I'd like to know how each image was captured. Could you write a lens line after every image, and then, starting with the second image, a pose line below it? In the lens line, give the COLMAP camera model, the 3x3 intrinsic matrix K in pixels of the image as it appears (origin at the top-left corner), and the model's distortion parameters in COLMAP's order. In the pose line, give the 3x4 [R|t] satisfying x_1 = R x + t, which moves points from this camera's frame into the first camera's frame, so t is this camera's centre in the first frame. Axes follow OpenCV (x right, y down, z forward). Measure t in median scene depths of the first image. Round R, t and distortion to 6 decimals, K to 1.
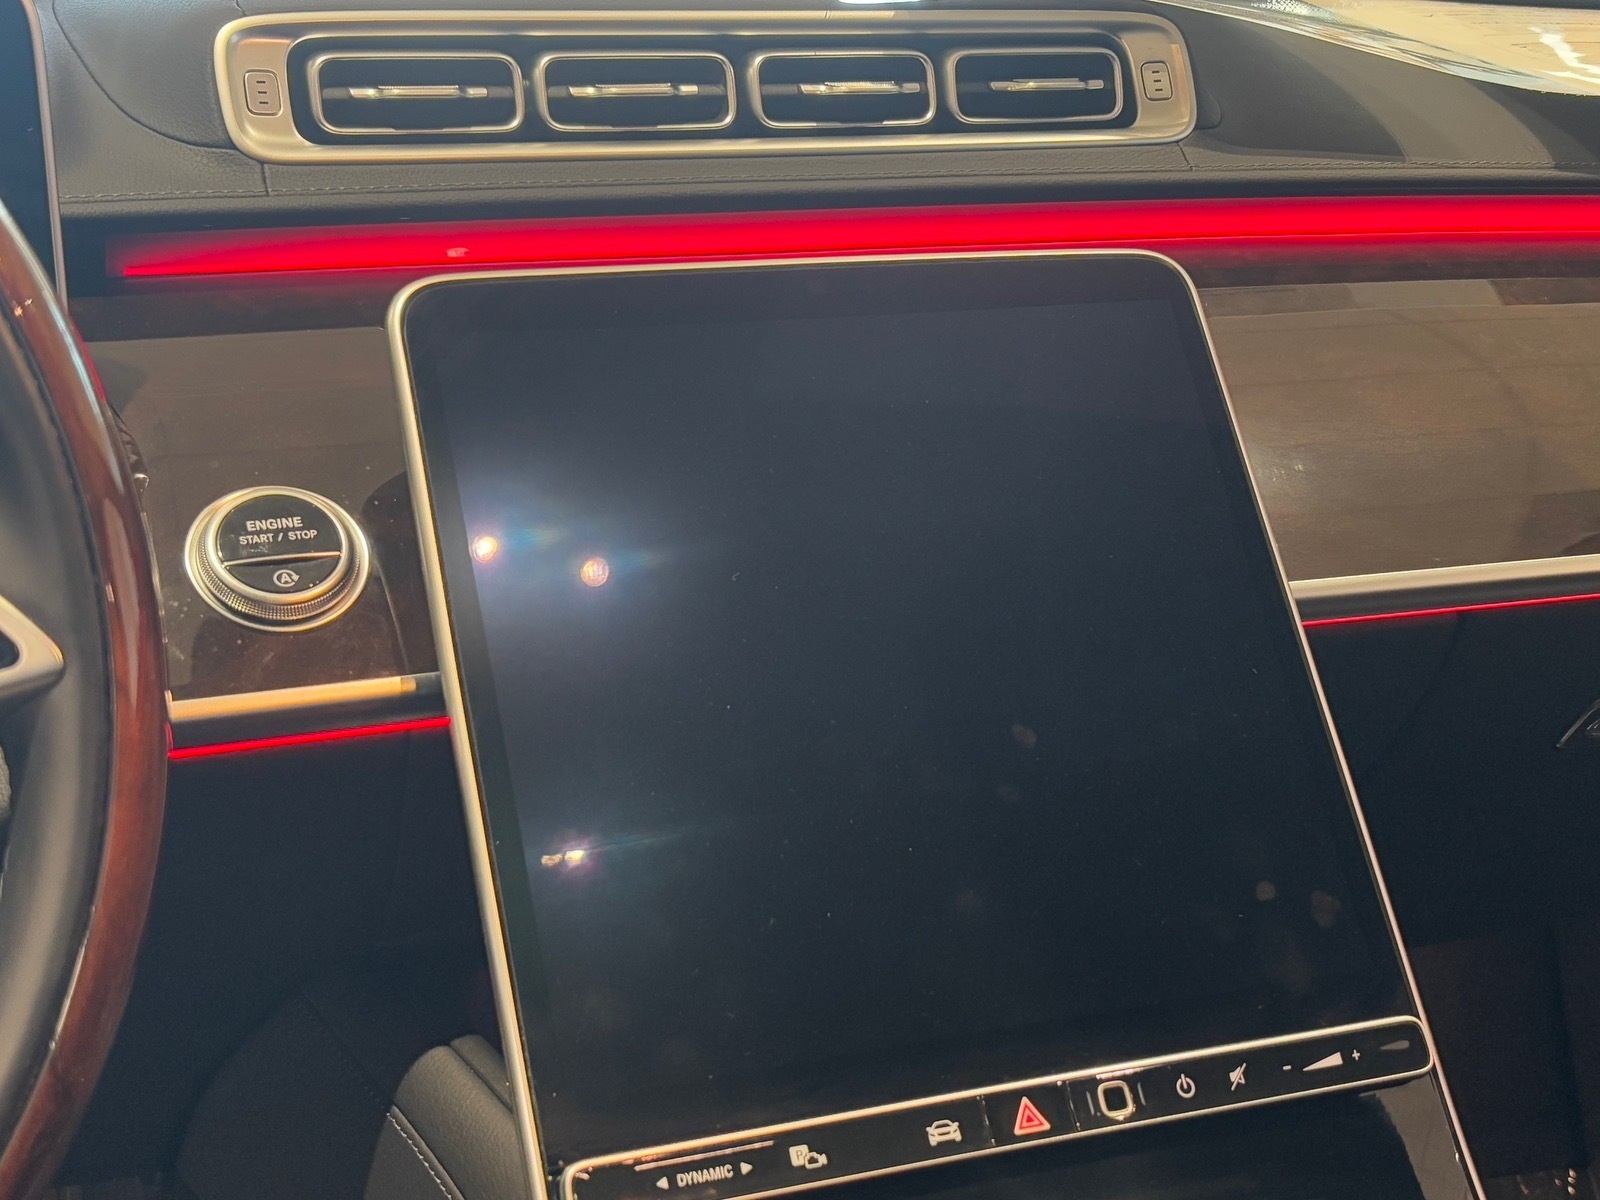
lens RADIAL K [[2219.0, 0, 771.3], [0, 2219.0, 621.7], [0, 0, 1]] dist [0.096001, 0.000000]
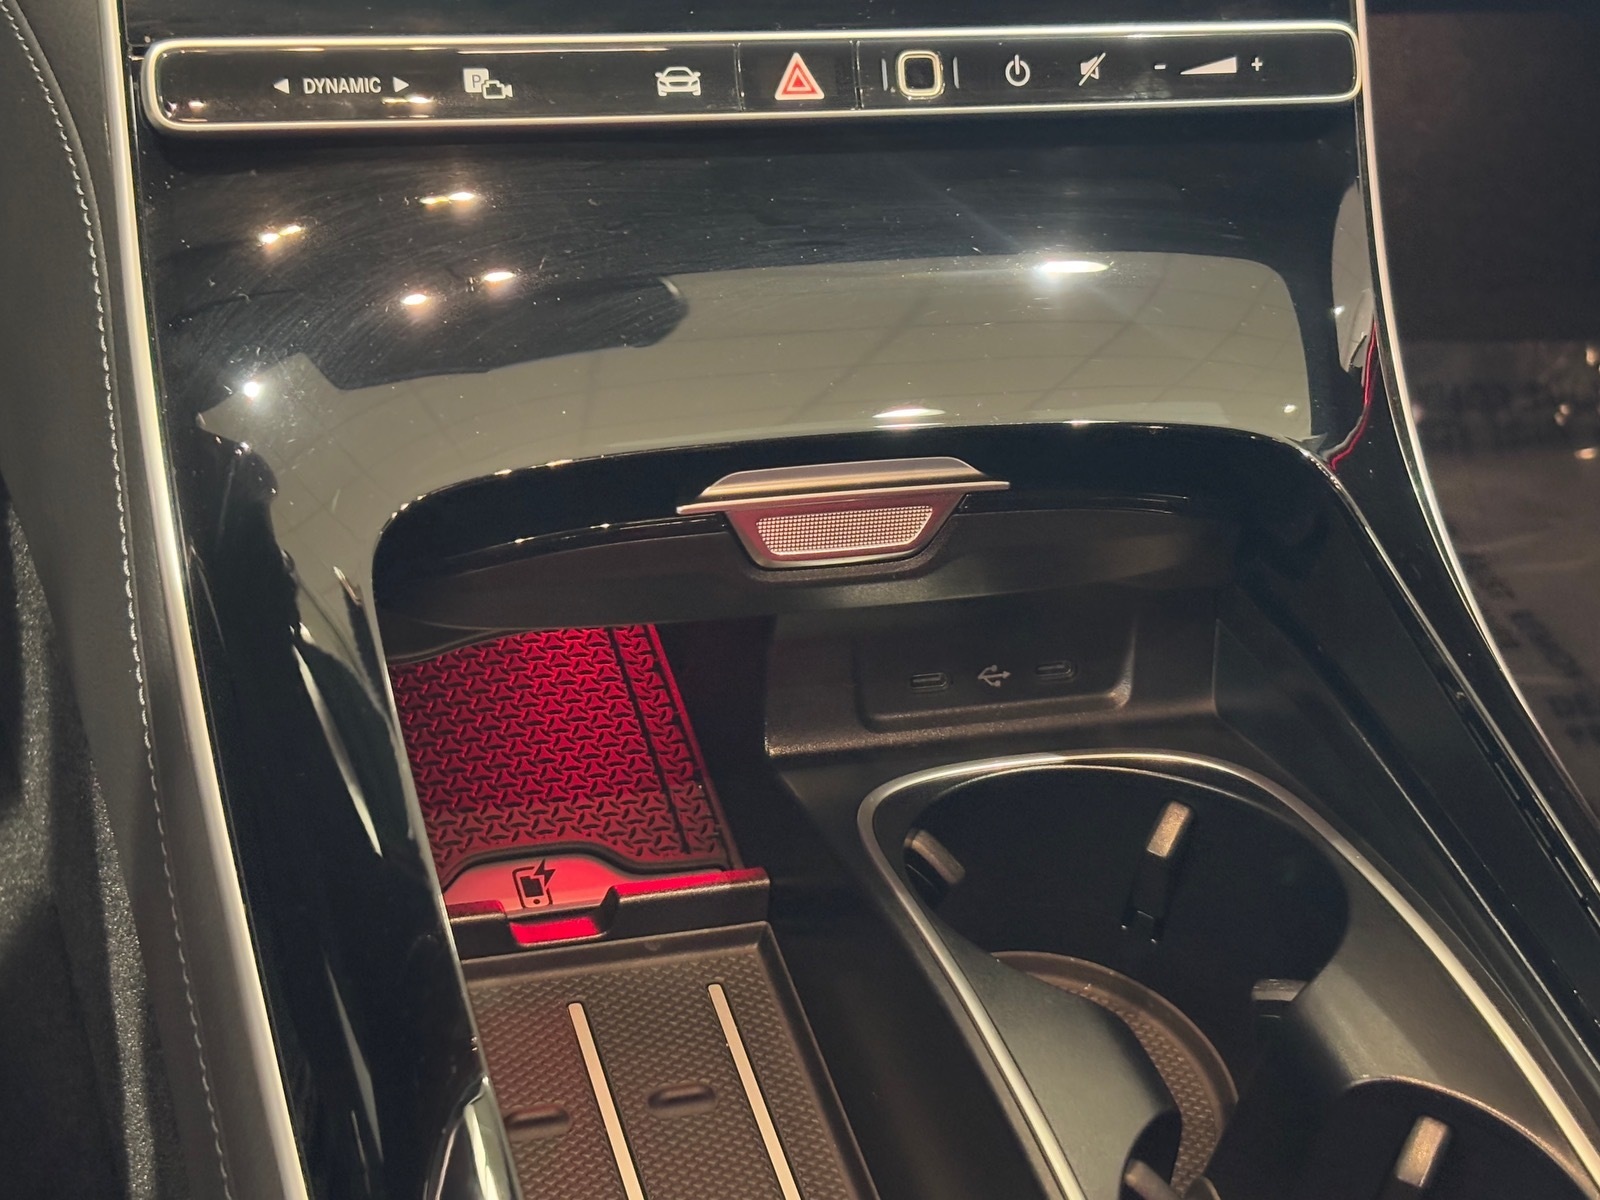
lens RADIAL K [[2661.8, 0, 791.2], [0, 2661.8, 600.4], [0, 0, 1]] dist [0.118081, 0.000000]
pose [[0.991309, 0.129207, 0.024734, 0.107032], [-0.129812, 0.930271, 0.343140, 0.071941], [0.021327, -0.343368, 0.938959, 0.088863]]
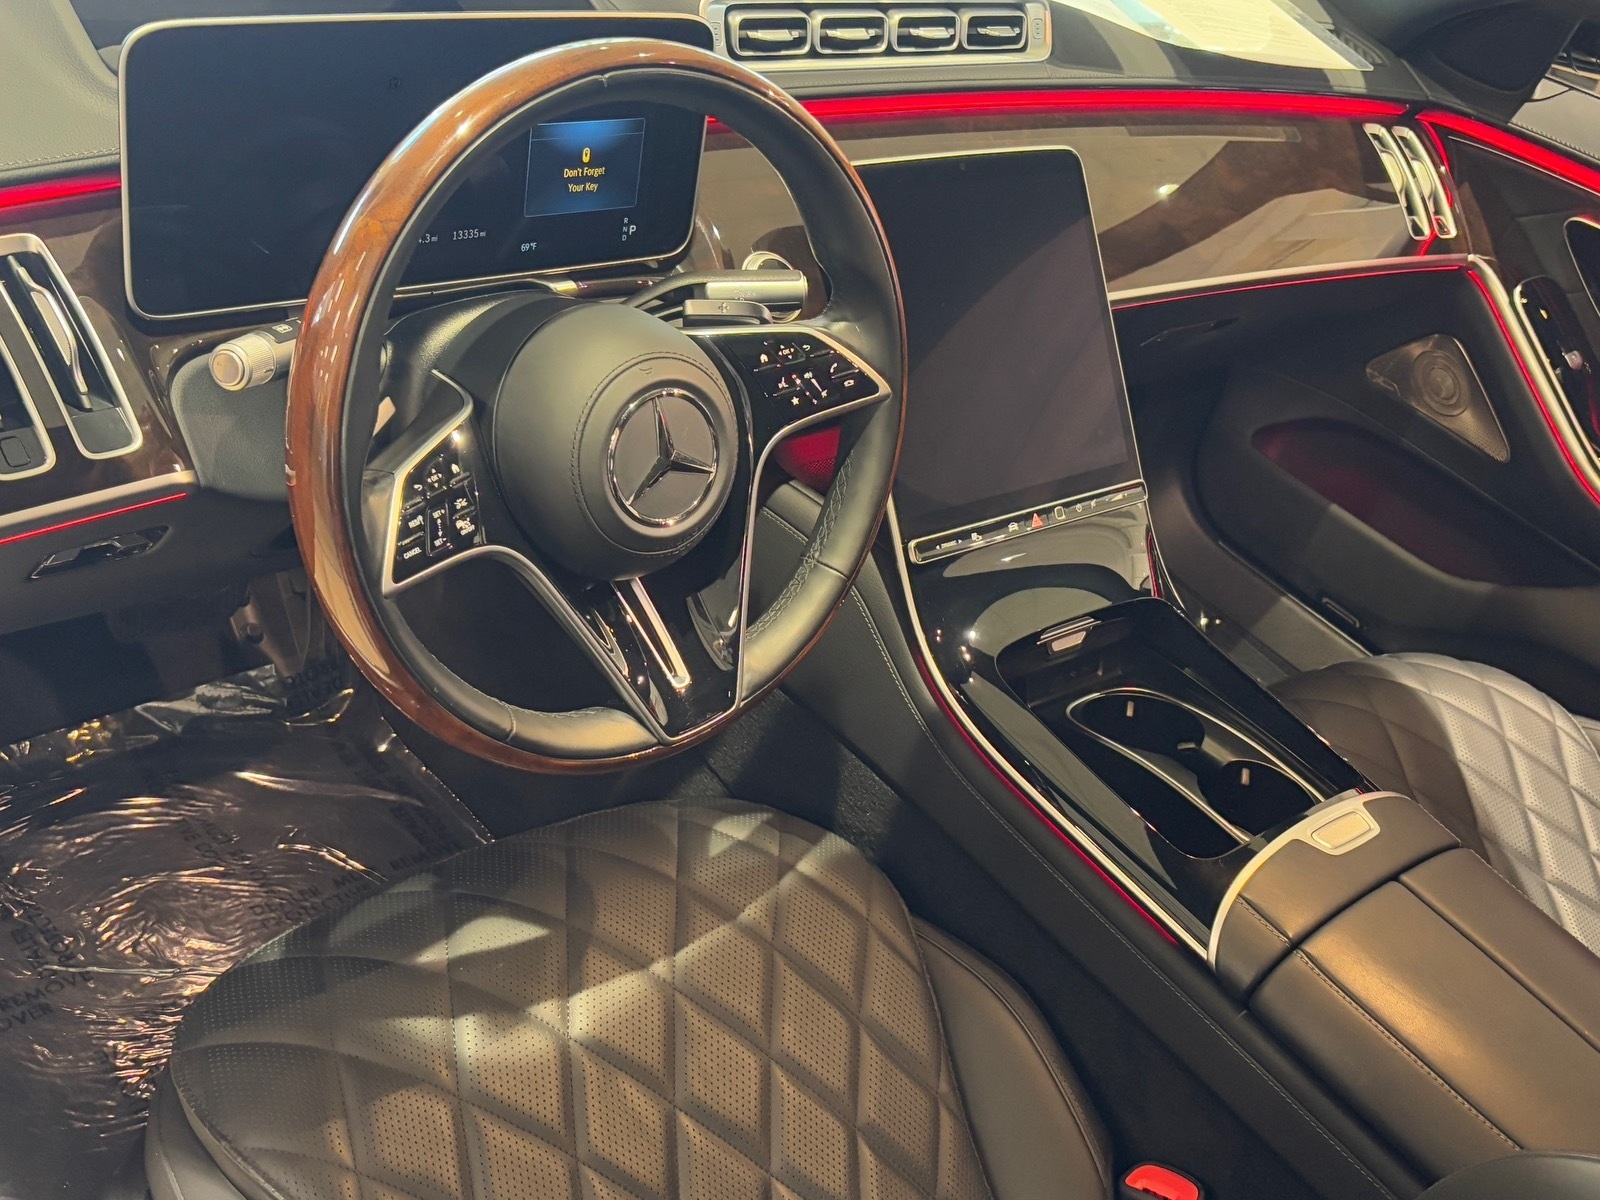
lens RADIAL K [[1756.2, 0, 801.1], [0, 1756.2, 607.3], [0, 0, 1]] dist [0.046914, 0.000000]
pose [[0.917448, -0.014964, 0.397573, -0.941647], [-0.120336, 0.942050, 0.313147, -0.295780], [-0.379220, -0.335139, 0.862481, -0.726023]]
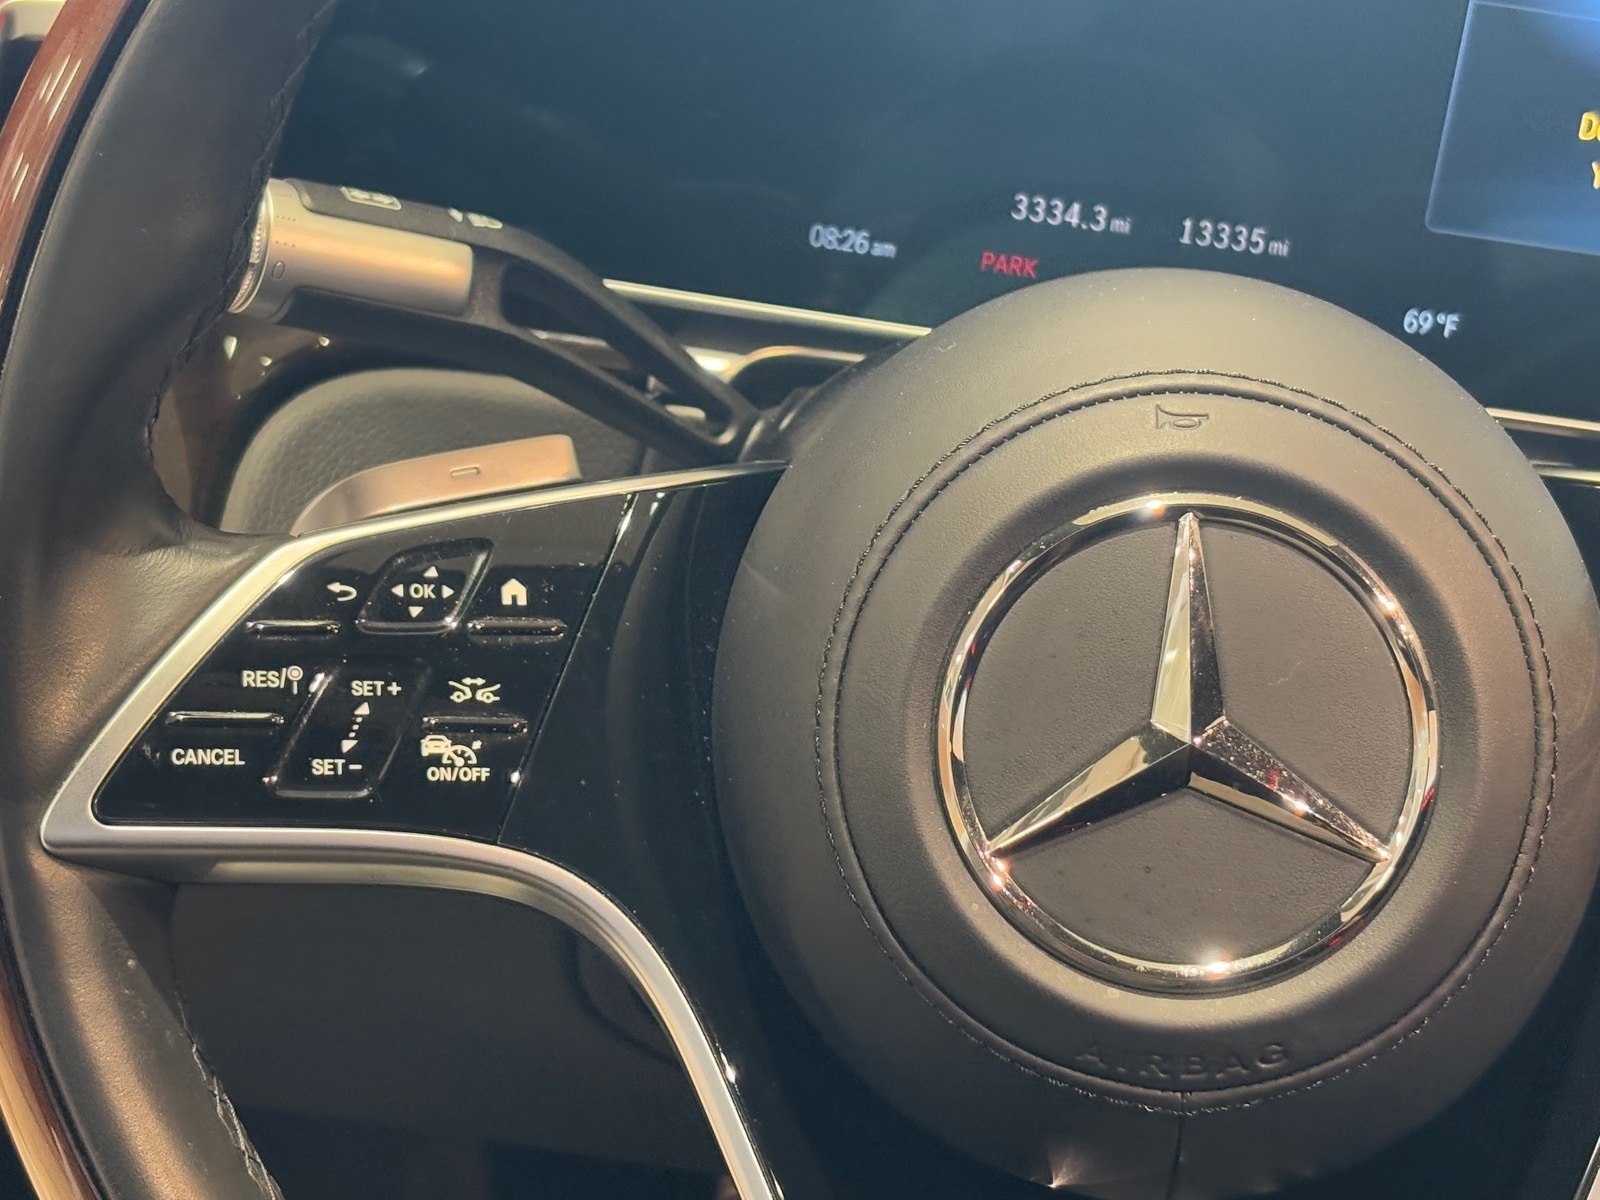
lens RADIAL K [[3254.2, 0, 725.2], [0, 3254.2, 664.8], [0, 0, 1]] dist [0.131573, 0.000000]
pose [[0.896976, 0.270290, -0.349824, -0.306897], [-0.242894, 0.962493, 0.120867, -0.027266], [0.369373, -0.023444, 0.928986, -0.128566]]
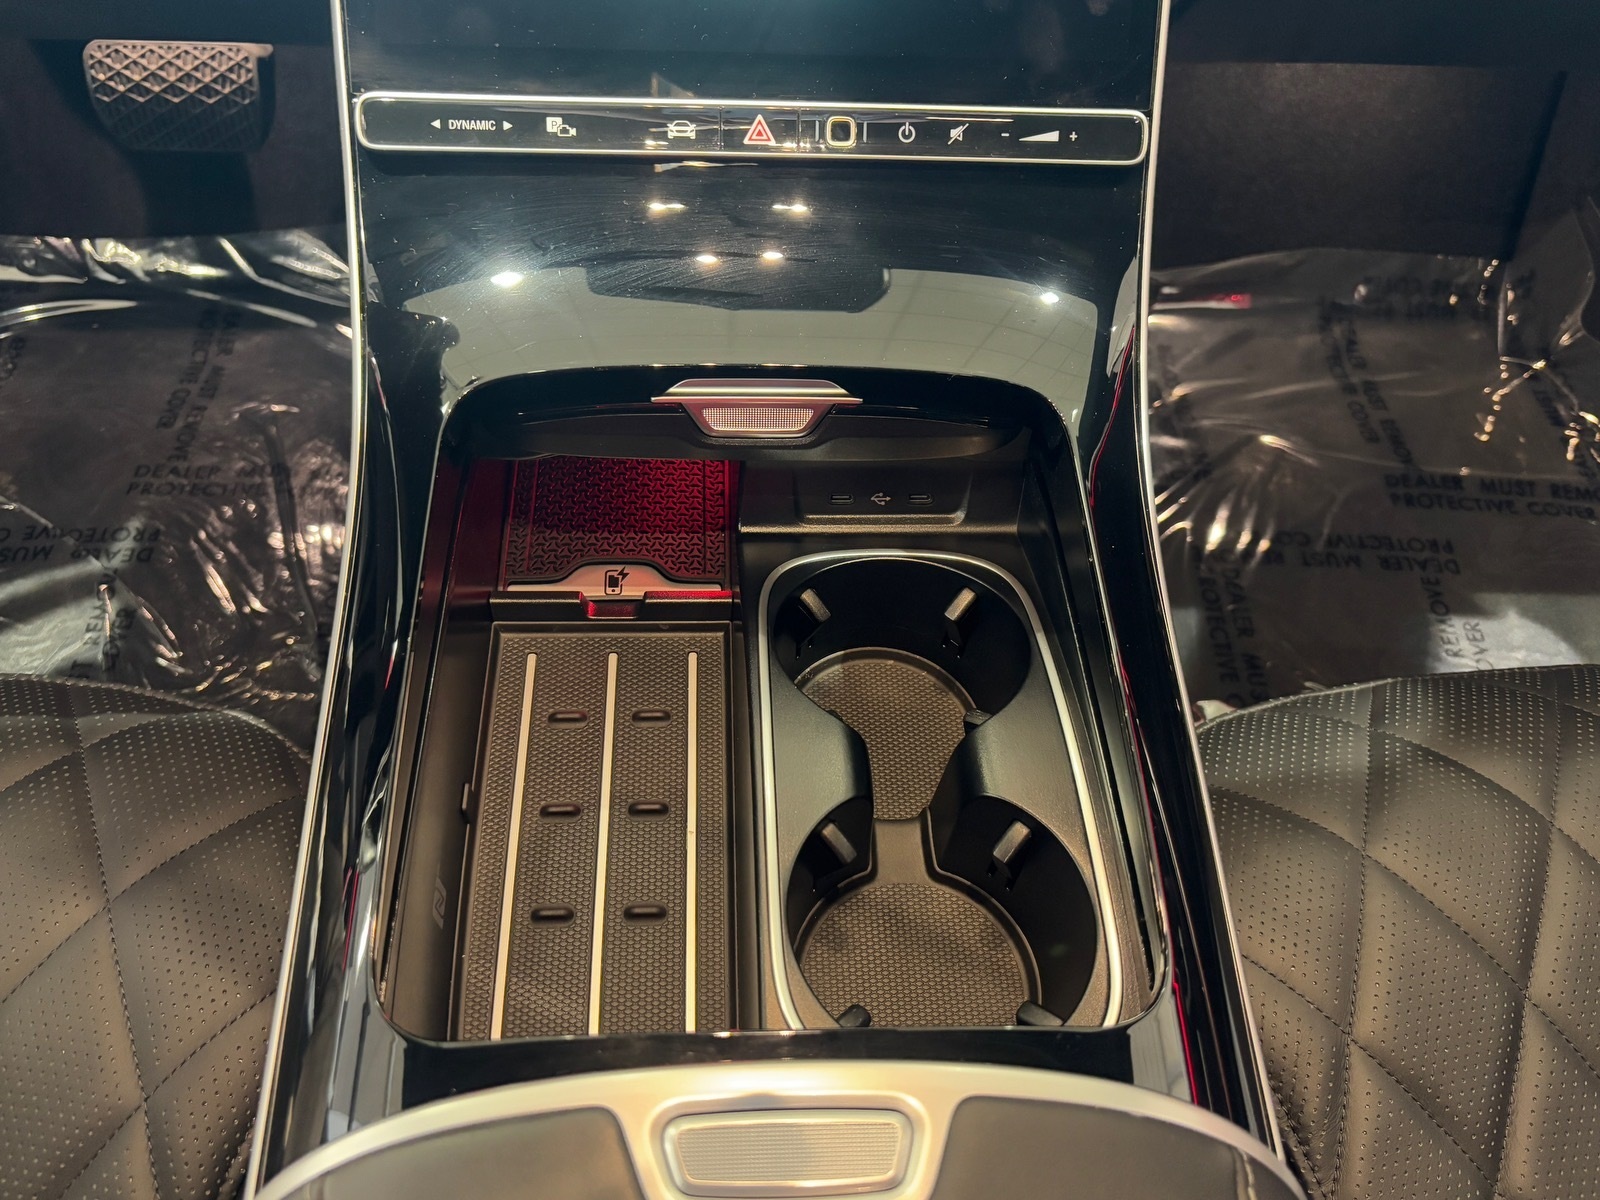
lens RADIAL K [[1272.4, 0, 789.4], [0, 1272.4, 619.8], [0, 0, 1]] dist [0.013102, -0.006176]
pose [[0.948946, 0.270608, -0.162088, 0.295644], [-0.125913, 0.796094, 0.591929, 0.020954], [0.289219, -0.541299, 0.789524, 0.301306]]
